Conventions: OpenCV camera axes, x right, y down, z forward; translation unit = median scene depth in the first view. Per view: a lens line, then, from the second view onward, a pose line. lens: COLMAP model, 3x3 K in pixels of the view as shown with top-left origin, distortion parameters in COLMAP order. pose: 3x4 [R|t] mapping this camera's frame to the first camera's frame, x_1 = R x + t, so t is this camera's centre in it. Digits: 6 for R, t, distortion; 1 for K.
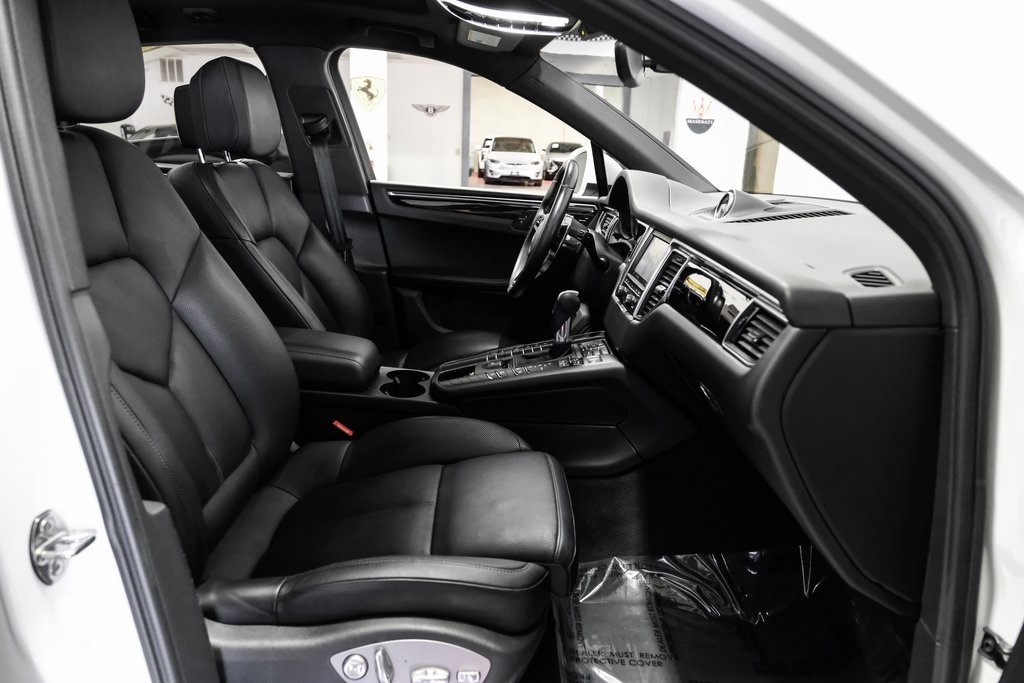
lens RADIAL K [[695.2, 0, 507.2], [0, 695.2, 352.1], [0, 0, 1]] dist [-0.028714, 0.009745]
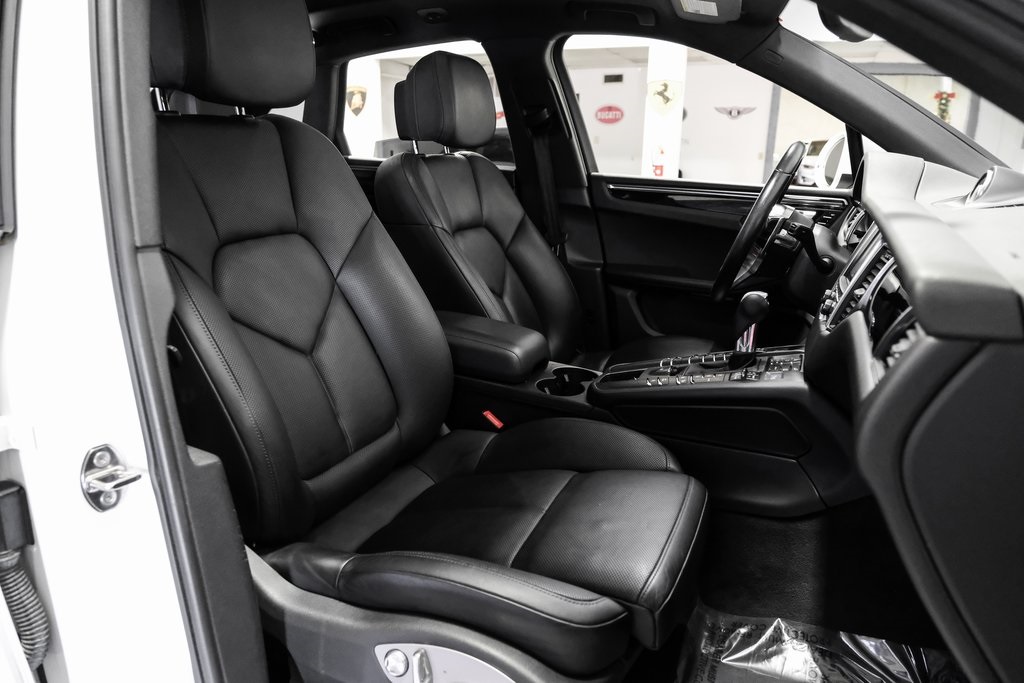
lens RADIAL K [[695.2, 0, 507.2], [0, 695.2, 352.1], [0, 0, 1]] dist [-0.028714, 0.009745]
pose [[0.909464, 0.088424, -0.406272, 0.150537], [-0.093428, 0.995597, 0.007547, 0.006055], [0.405150, 0.031093, 0.913721, 0.105489]]
